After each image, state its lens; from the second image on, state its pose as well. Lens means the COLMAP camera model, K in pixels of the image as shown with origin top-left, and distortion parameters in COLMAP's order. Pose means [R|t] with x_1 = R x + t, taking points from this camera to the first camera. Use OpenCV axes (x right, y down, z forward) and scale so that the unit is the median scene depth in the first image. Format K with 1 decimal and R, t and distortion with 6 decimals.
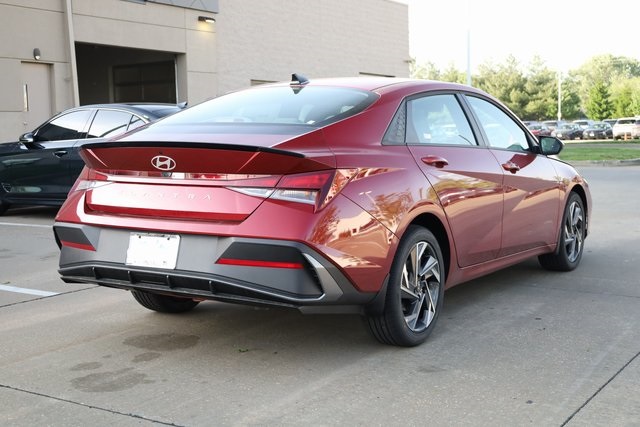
lens RADIAL K [[905.7, 0, 320.9], [0, 905.7, 214.0], [0, 0, 1]] dist [-0.040201, 0.000000]
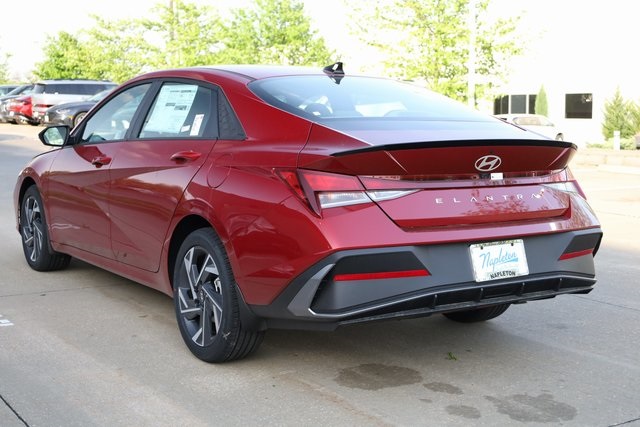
lens RADIAL K [[905.7, 0, 319.1], [0, 905.7, 208.7], [0, 0, 1]] dist [-0.040201, 0.000000]
pose [[0.408683, -0.087381, 0.908484, -1.068683], [0.081717, 0.994912, 0.058934, -0.078129], [-0.909011, 0.050153, 0.413744, 0.780354]]
